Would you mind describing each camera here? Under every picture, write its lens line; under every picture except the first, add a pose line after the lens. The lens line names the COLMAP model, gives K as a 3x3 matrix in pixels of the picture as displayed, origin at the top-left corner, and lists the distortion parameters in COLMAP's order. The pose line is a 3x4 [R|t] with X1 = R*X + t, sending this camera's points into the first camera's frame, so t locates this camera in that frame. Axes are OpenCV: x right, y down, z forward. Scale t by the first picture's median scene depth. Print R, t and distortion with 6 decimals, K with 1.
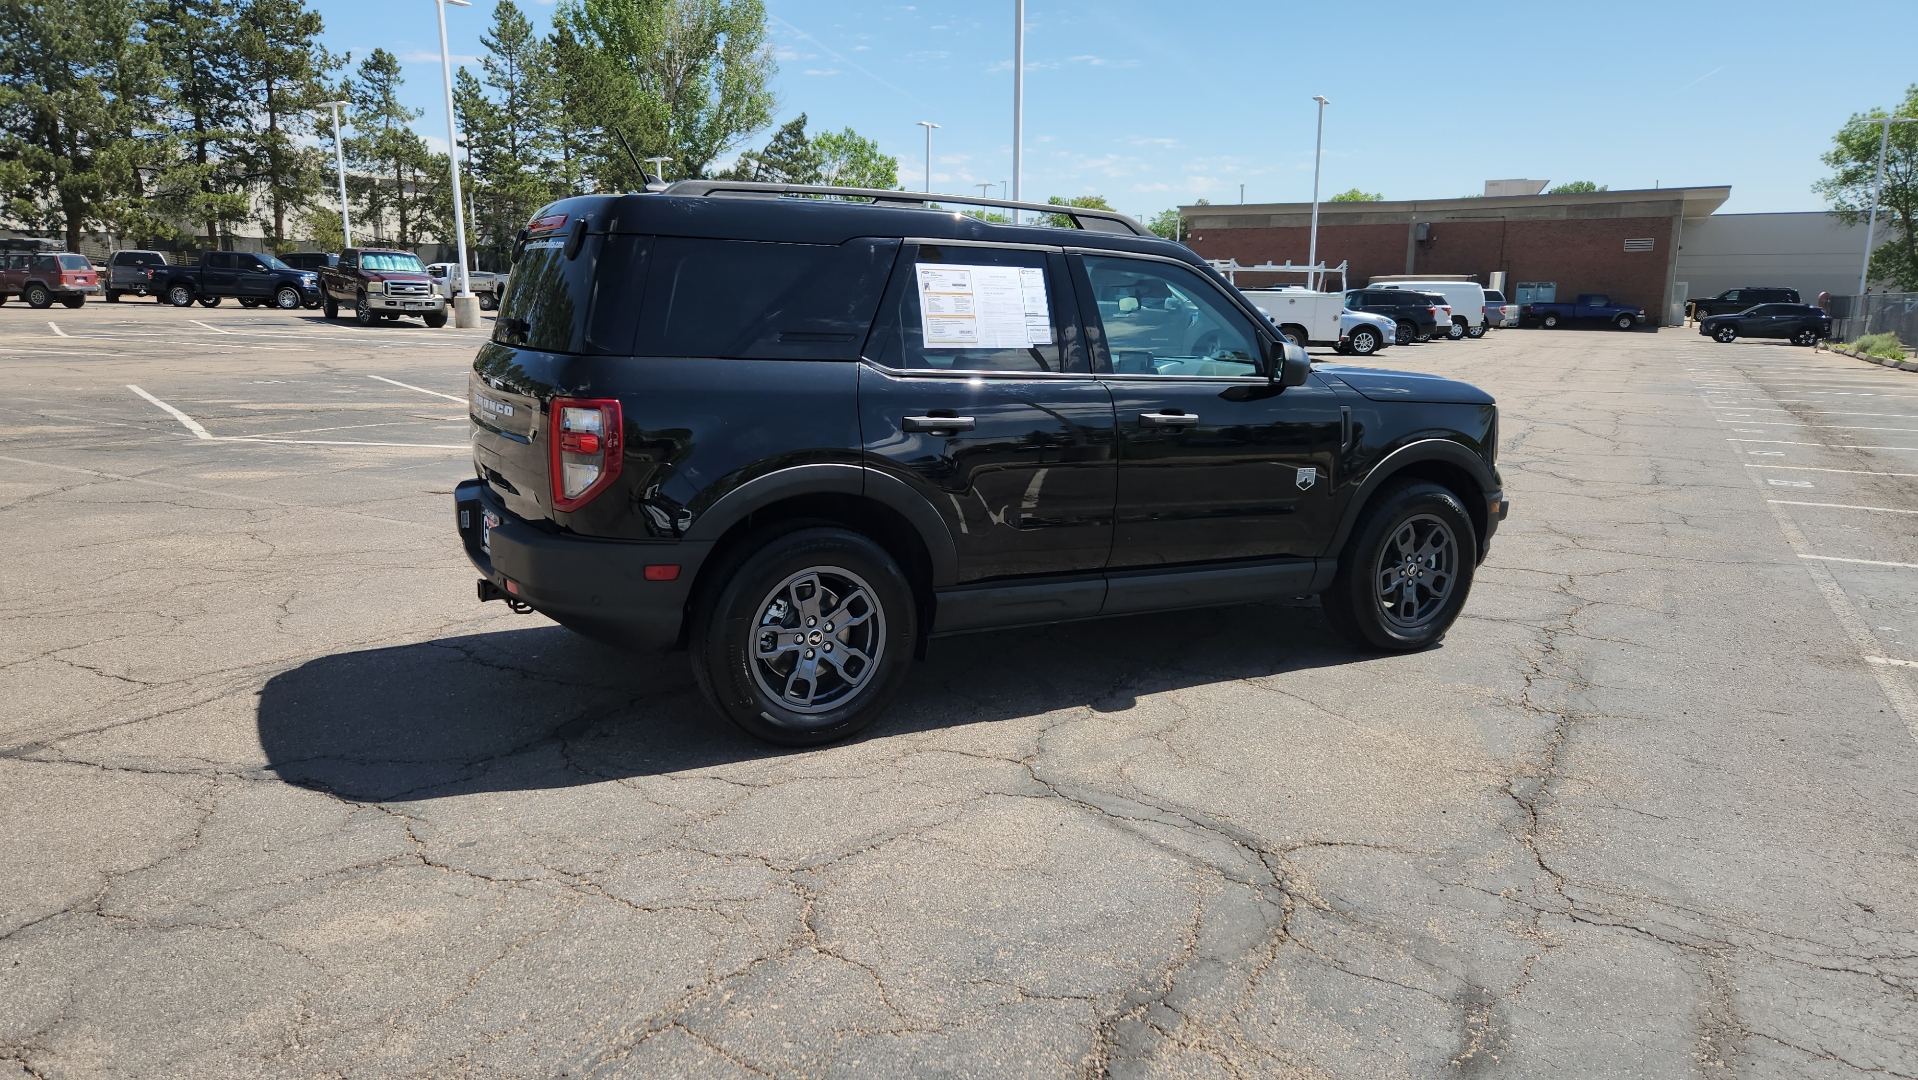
lens RADIAL K [[1287.1, 0, 922.6], [0, 1287.1, 547.6], [0, 0, 1]] dist [0.066875, -0.051664]
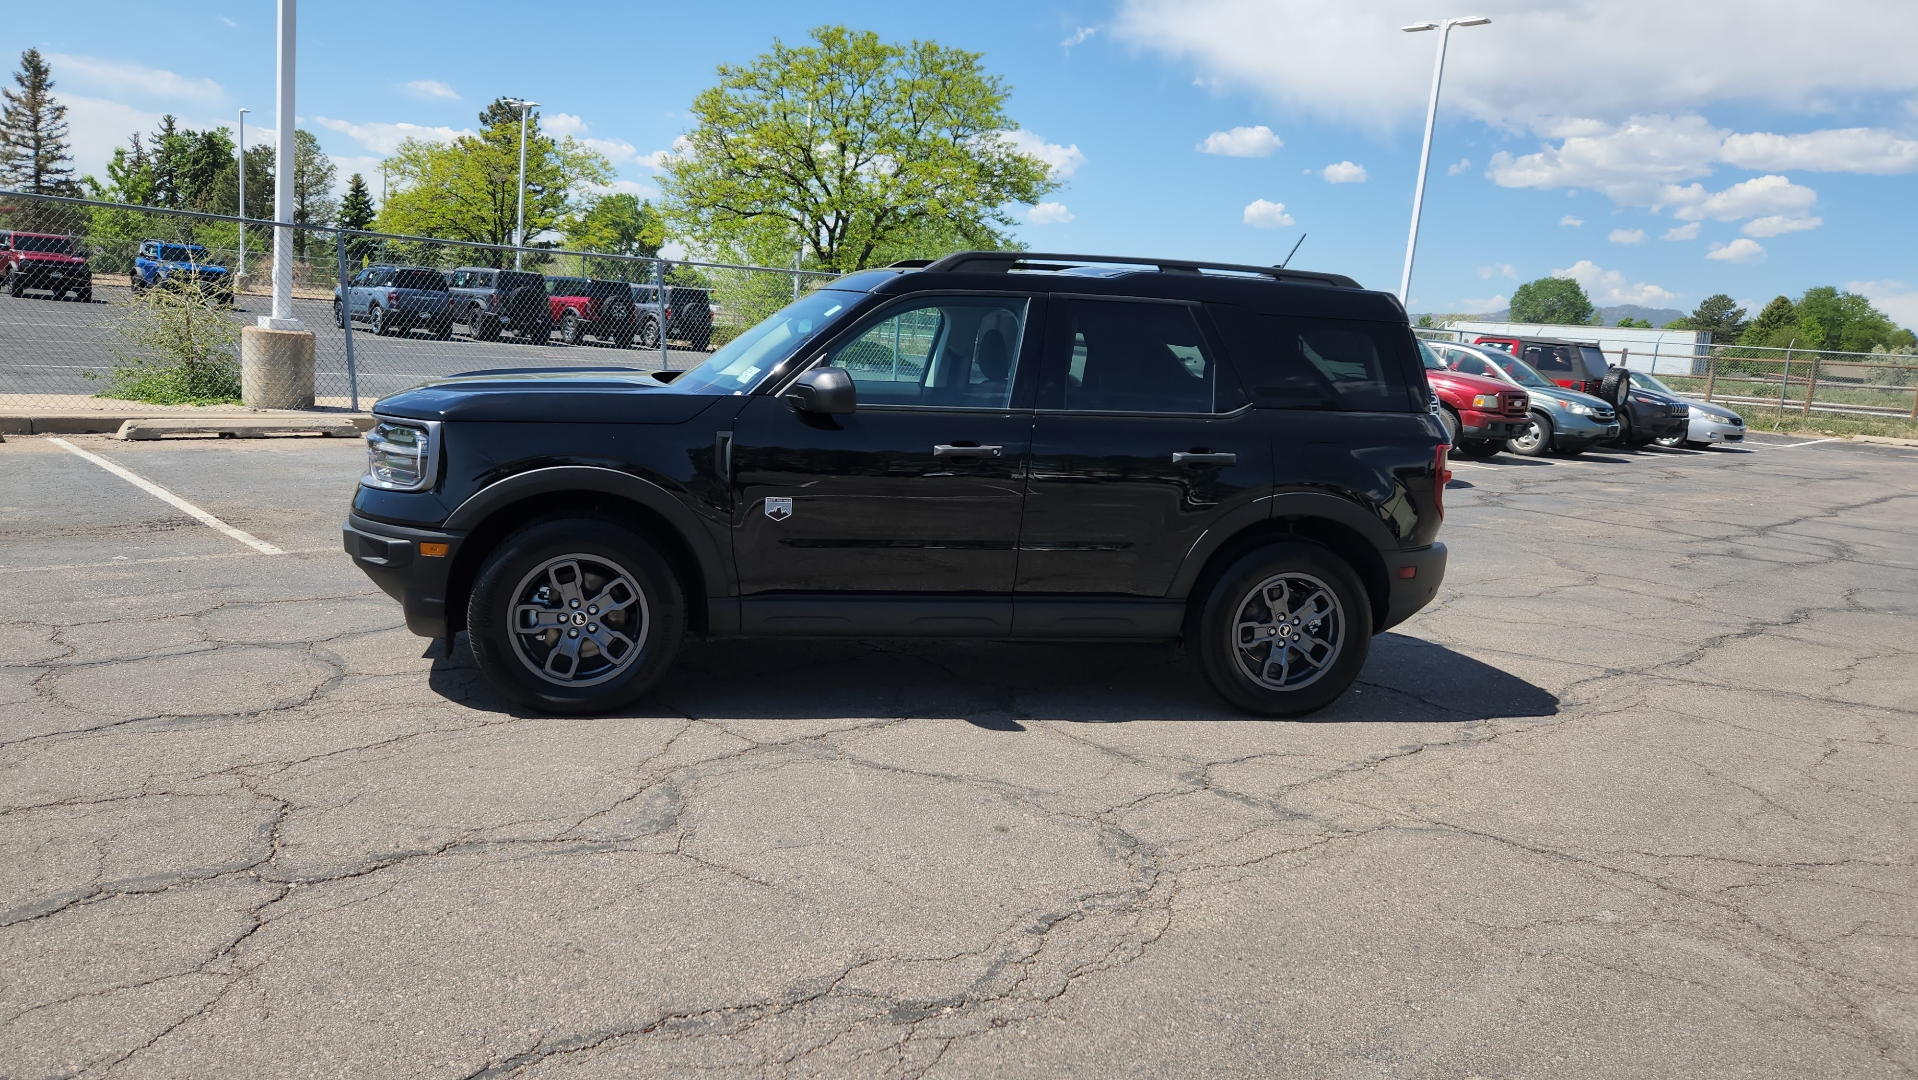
lens RADIAL K [[1287.1, 0, 917.5], [0, 1287.1, 525.6], [0, 0, 1]] dist [0.066875, -0.051664]
pose [[-0.950386, -0.131870, 0.281740, -0.206133], [-0.029825, 0.940155, 0.339439, -0.363560], [-0.309641, 0.314196, -0.897443, 1.814776]]
